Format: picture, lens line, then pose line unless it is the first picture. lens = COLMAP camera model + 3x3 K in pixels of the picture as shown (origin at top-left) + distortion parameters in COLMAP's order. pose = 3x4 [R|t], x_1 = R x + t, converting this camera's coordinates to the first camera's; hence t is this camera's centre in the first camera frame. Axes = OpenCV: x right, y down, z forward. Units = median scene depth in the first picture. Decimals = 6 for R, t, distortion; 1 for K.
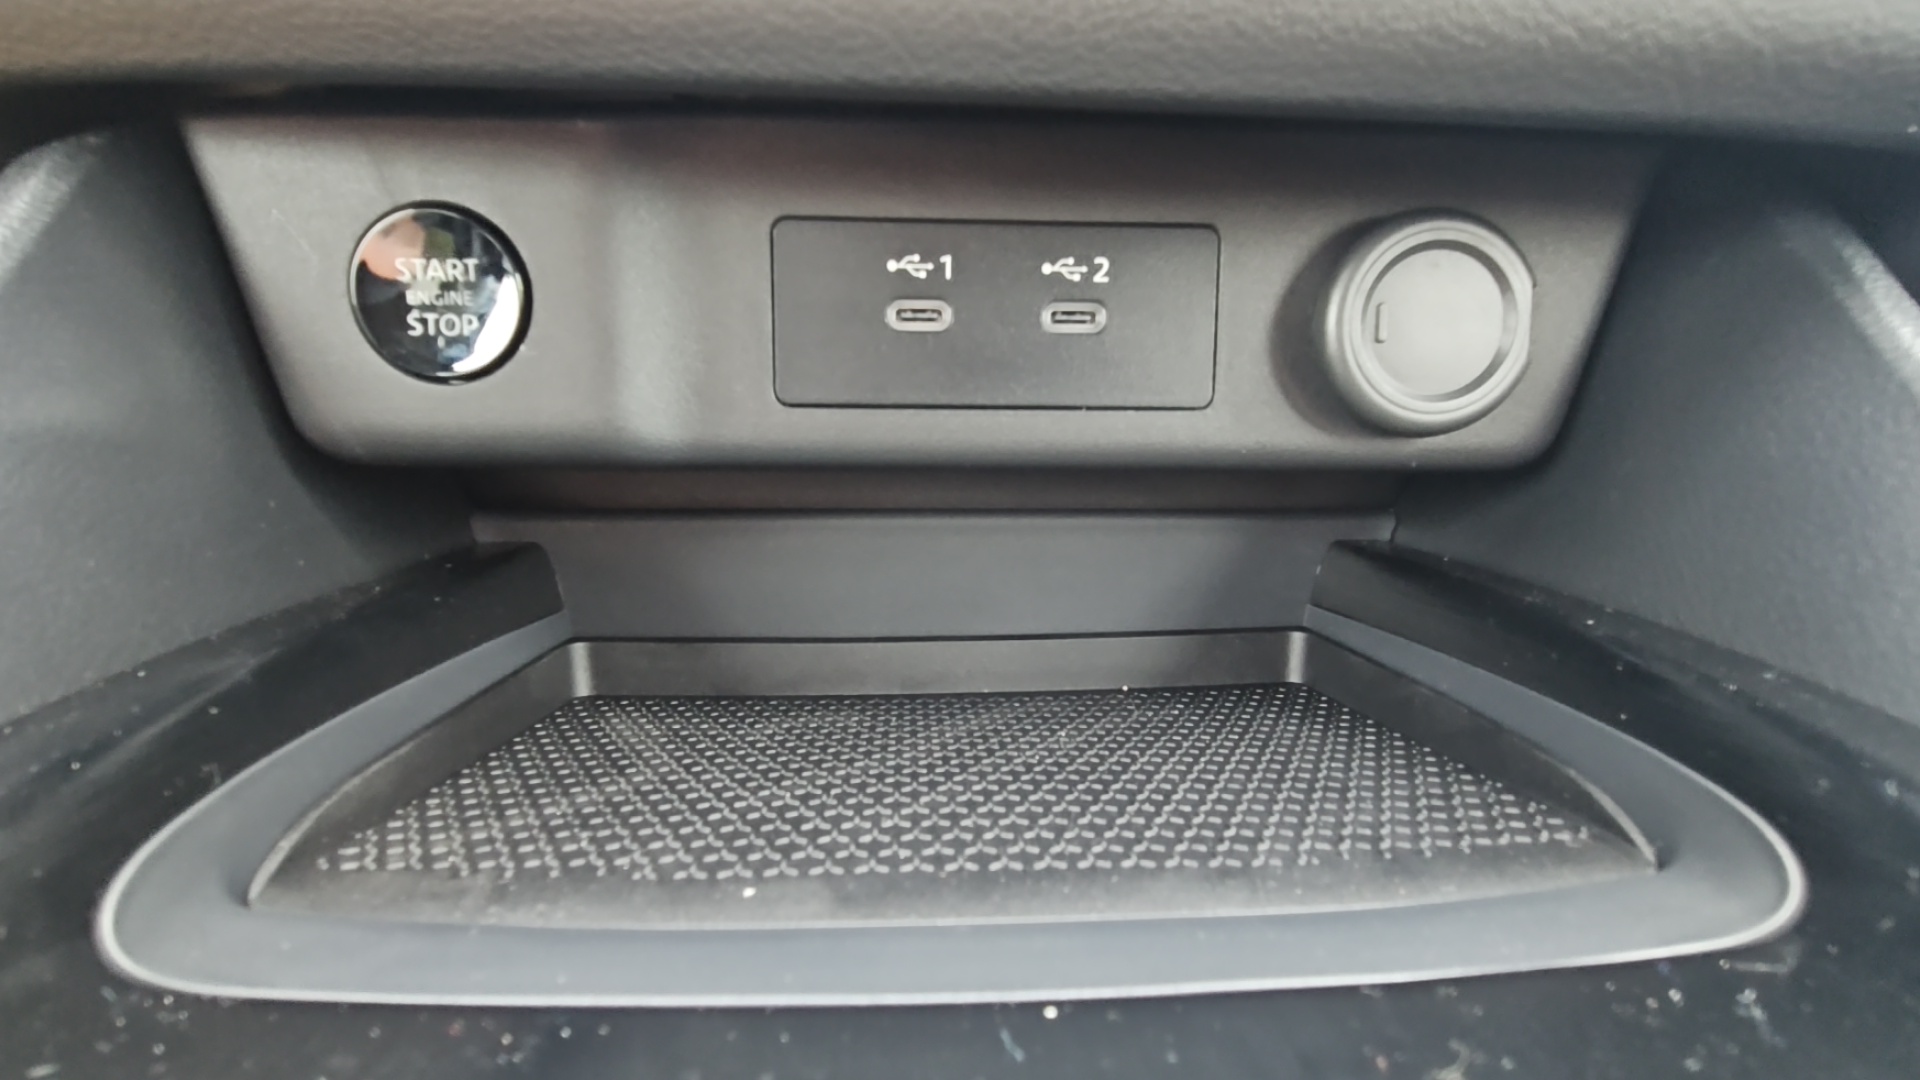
lens RADIAL K [[900.9, 0, 963.8], [0, 900.9, 545.6], [0, 0, 1]] dist [0.001634, -0.000294]
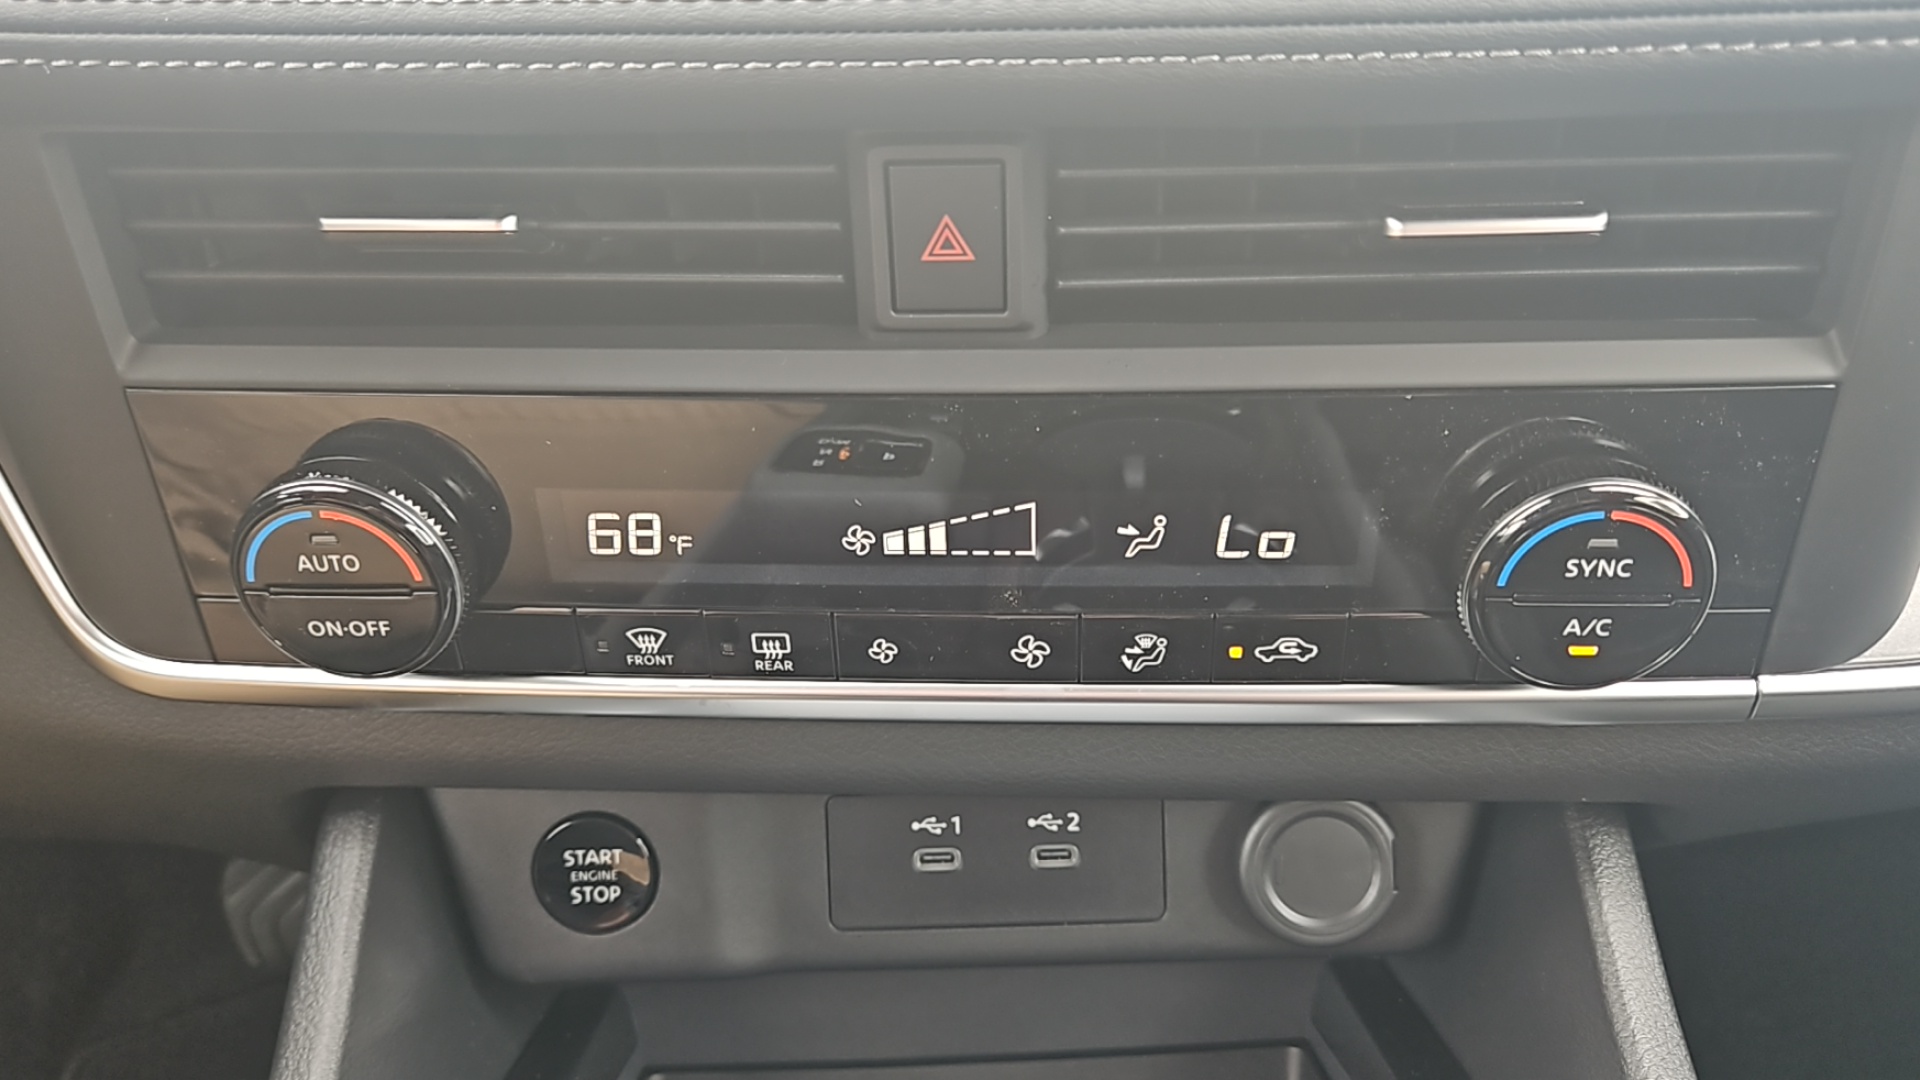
lens RADIAL K [[1475.0, 0, 962.8], [0, 1475.0, 541.8], [0, 0, 1]] dist [0.044021, -0.061724]
pose [[0.997571, -0.037371, -0.058791, 0.134492], [0.034084, 0.997852, -0.055951, -0.603526], [0.060756, 0.053812, 0.996701, -1.201639]]
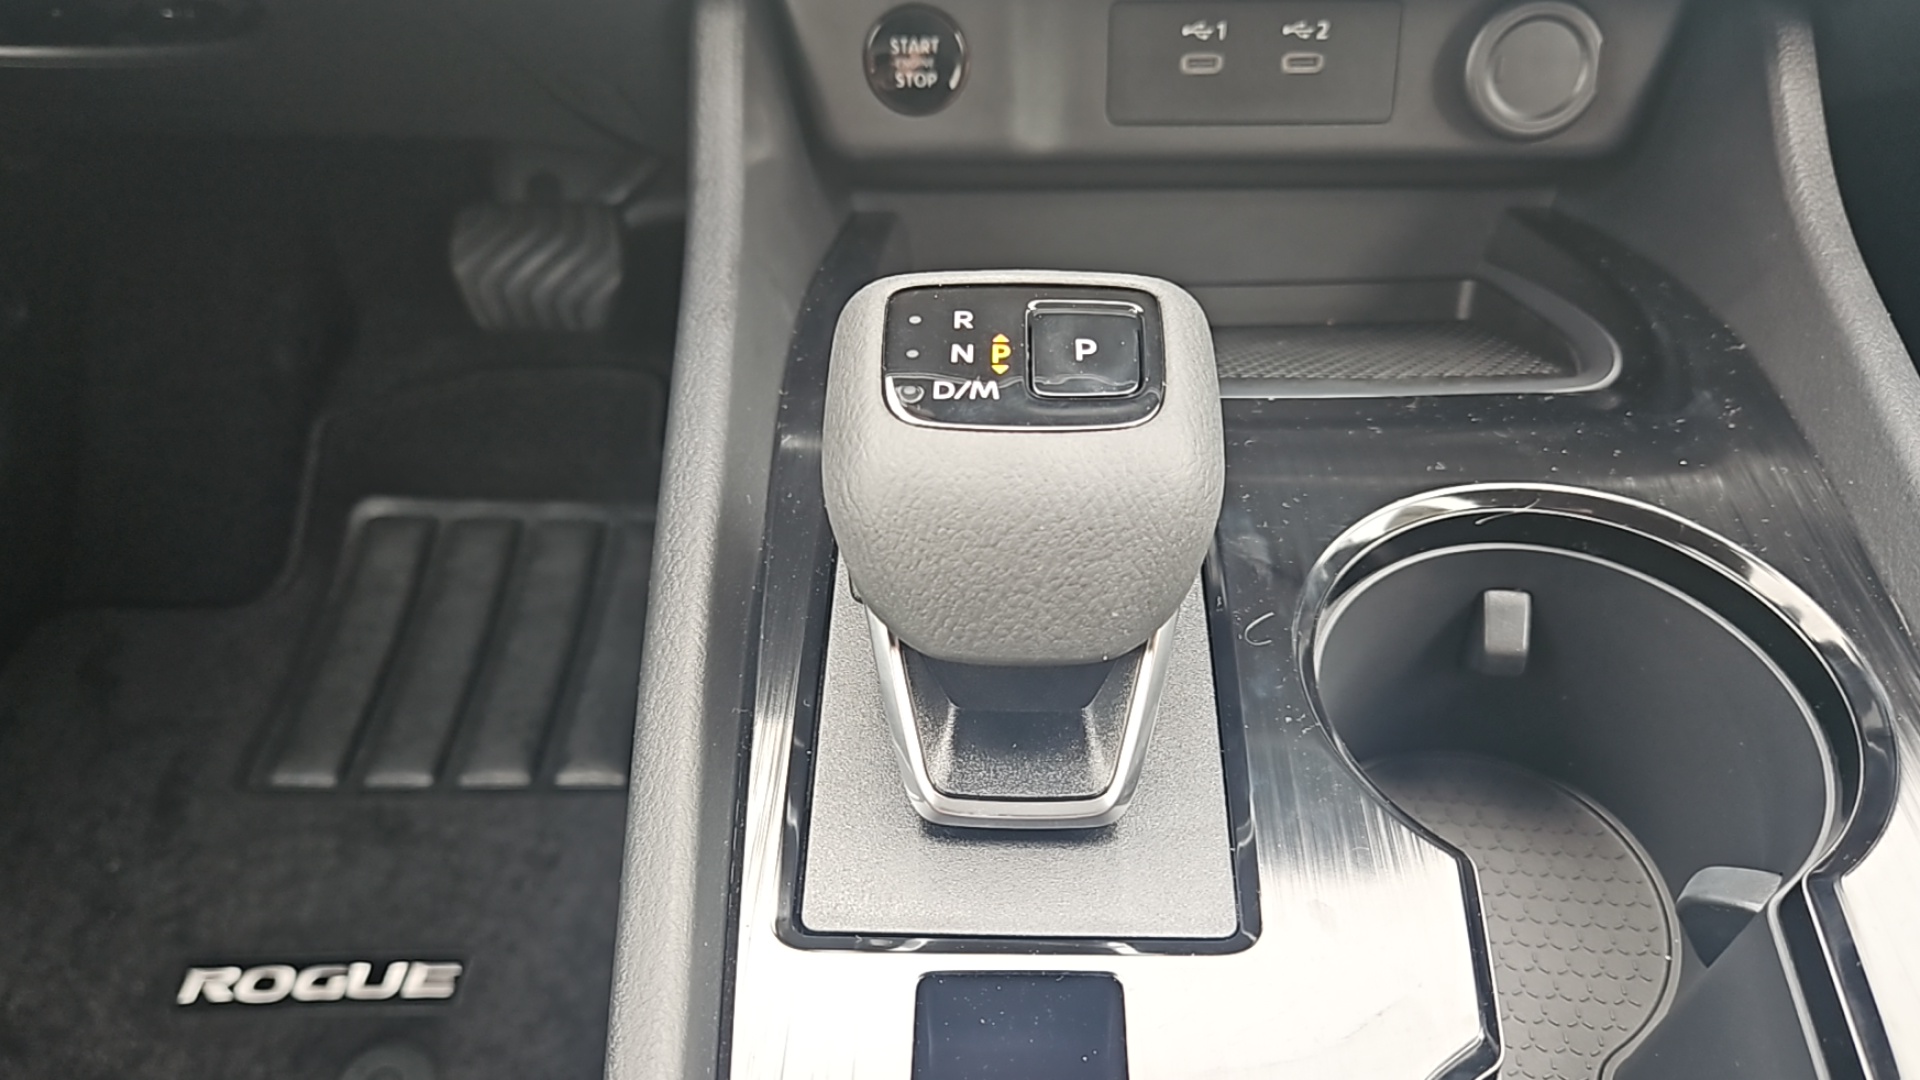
lens RADIAL K [[1475.0, 0, 964.0], [0, 1475.0, 539.4], [0, 0, 1]] dist [0.044021, -0.061724]
pose [[0.995384, 0.017277, -0.094404, -0.204584], [0.003240, 0.977054, 0.212969, 0.002934], [0.095918, -0.212292, 0.972488, -1.723638]]
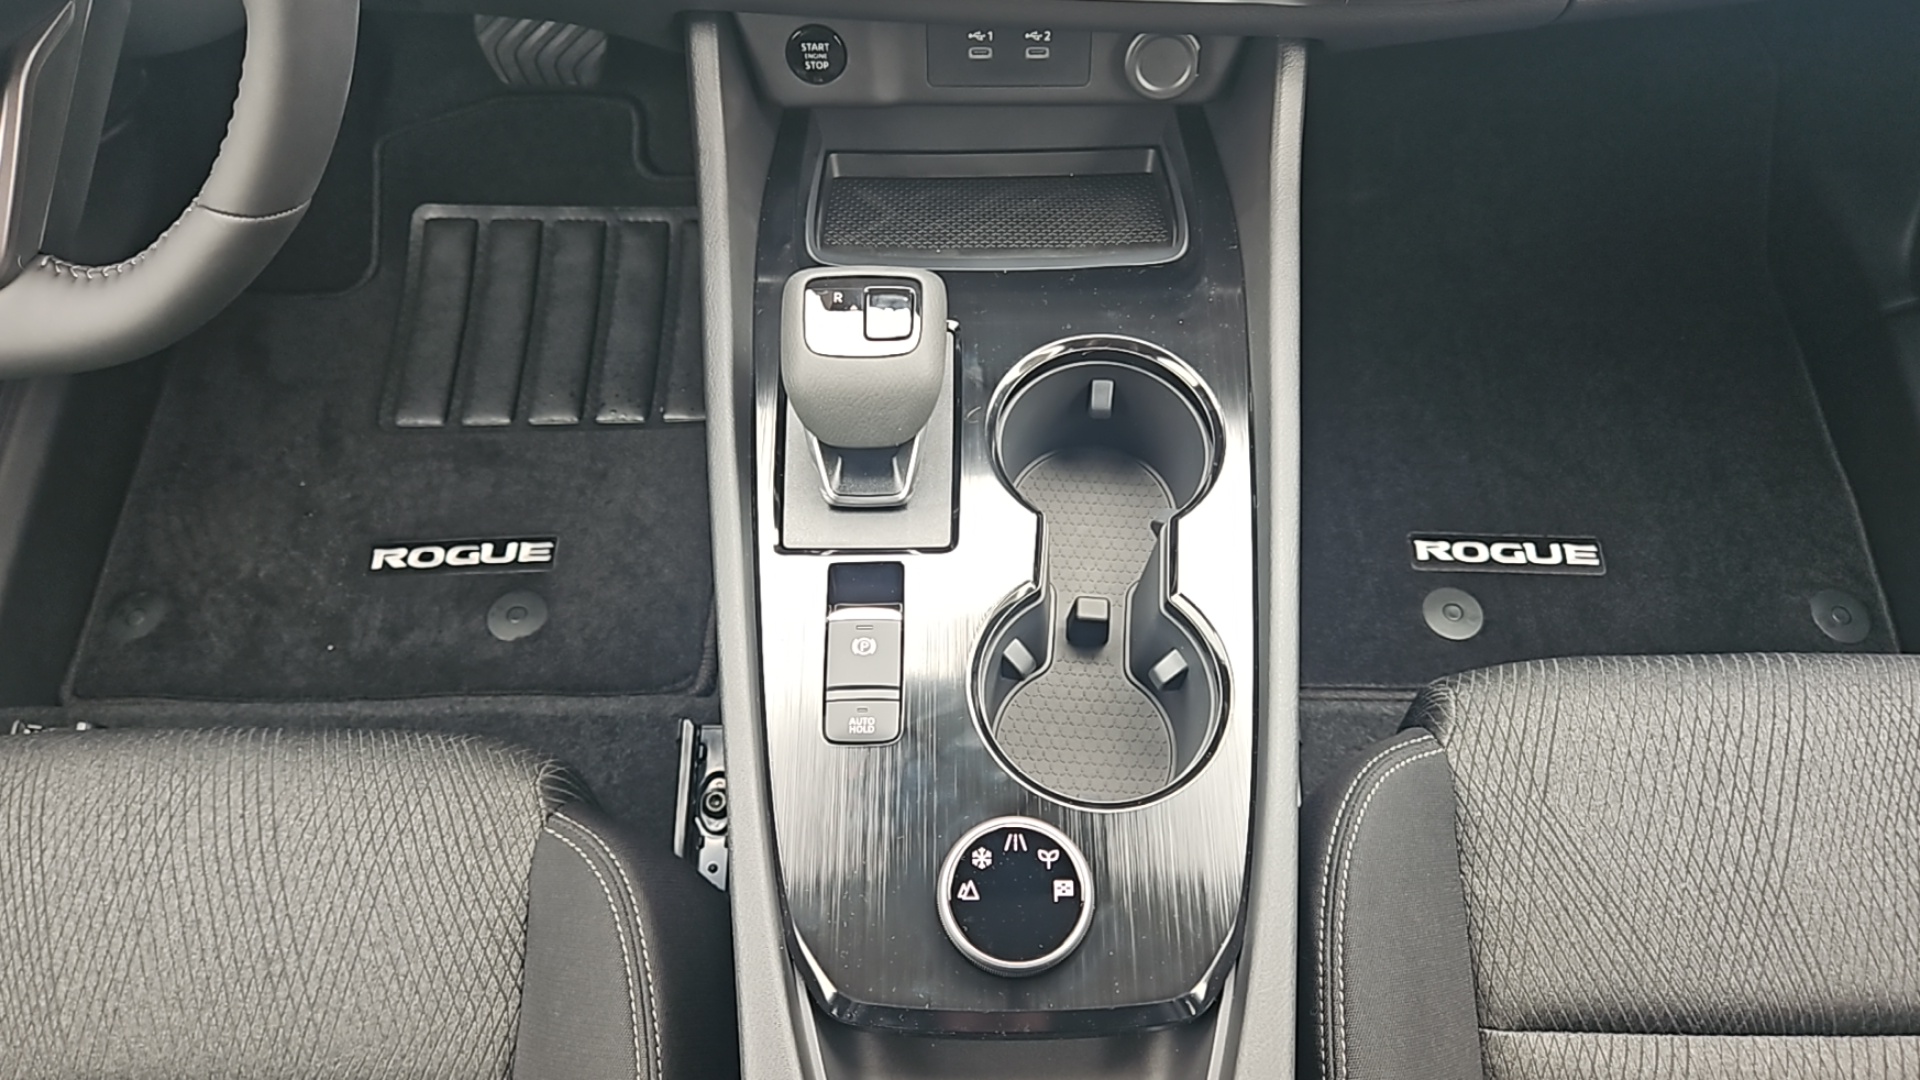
lens RADIAL K [[1475.0, 0, 974.1], [0, 1475.0, 544.7], [0, 0, 1]] dist [0.044021, -0.061724]
pose [[0.998782, 0.020600, -0.044837, 0.165016], [0.004518, 0.866692, 0.498823, -1.212403], [0.049135, -0.498418, 0.865543, -3.662355]]
